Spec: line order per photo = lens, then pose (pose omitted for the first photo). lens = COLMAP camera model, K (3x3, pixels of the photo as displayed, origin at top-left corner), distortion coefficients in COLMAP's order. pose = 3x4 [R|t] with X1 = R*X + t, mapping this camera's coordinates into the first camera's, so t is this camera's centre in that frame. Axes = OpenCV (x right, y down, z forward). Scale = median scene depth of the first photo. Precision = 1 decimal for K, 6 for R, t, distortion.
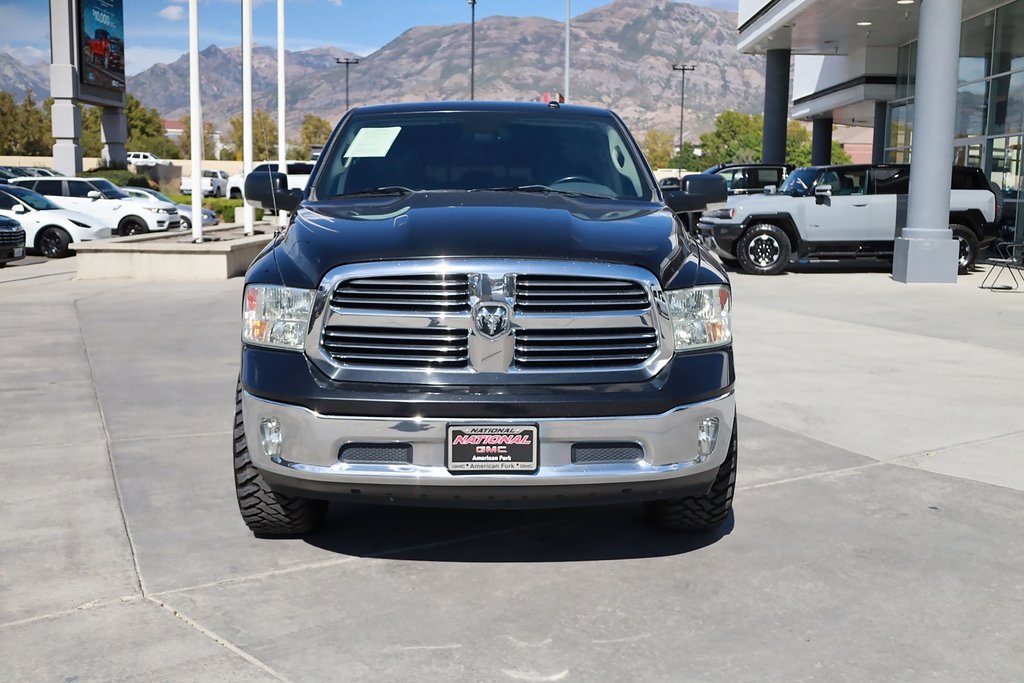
lens RADIAL K [[1177.3, 0, 512.5], [0, 1177.3, 344.5], [0, 0, 1]] dist [0.002631, 0.000000]
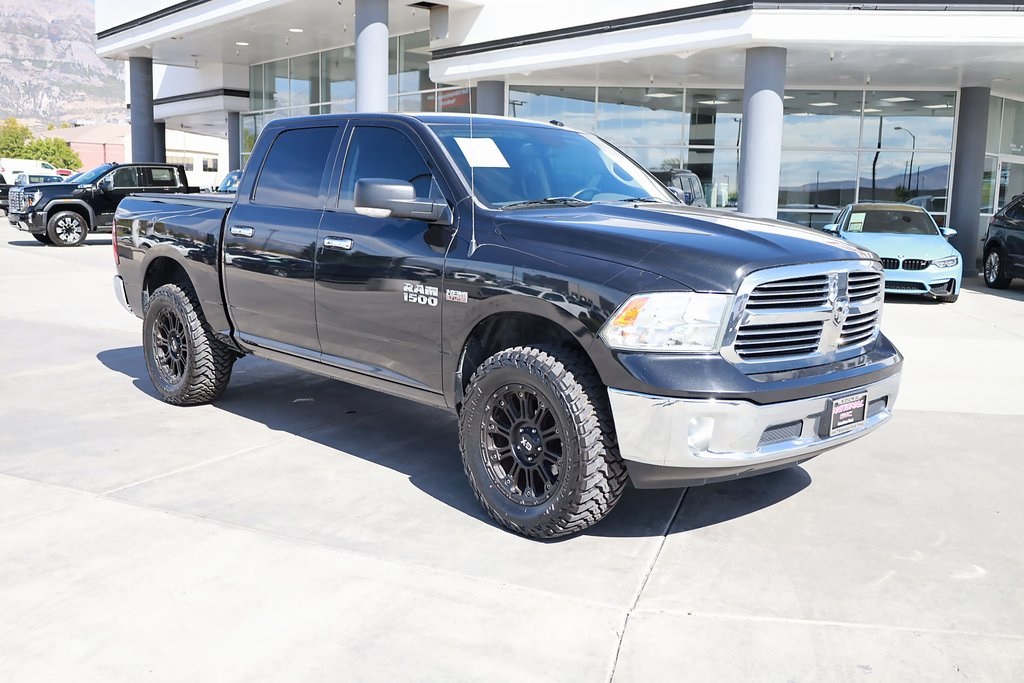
lens RADIAL K [[1026.2, 0, 512.4], [0, 1026.2, 339.4], [0, 0, 1]] dist [-0.025205, 0.000000]
pose [[0.738722, -0.087637, 0.668289, -0.880095], [0.074485, 0.996053, 0.048284, -0.060981], [-0.669882, 0.014109, 0.742333, 0.386604]]
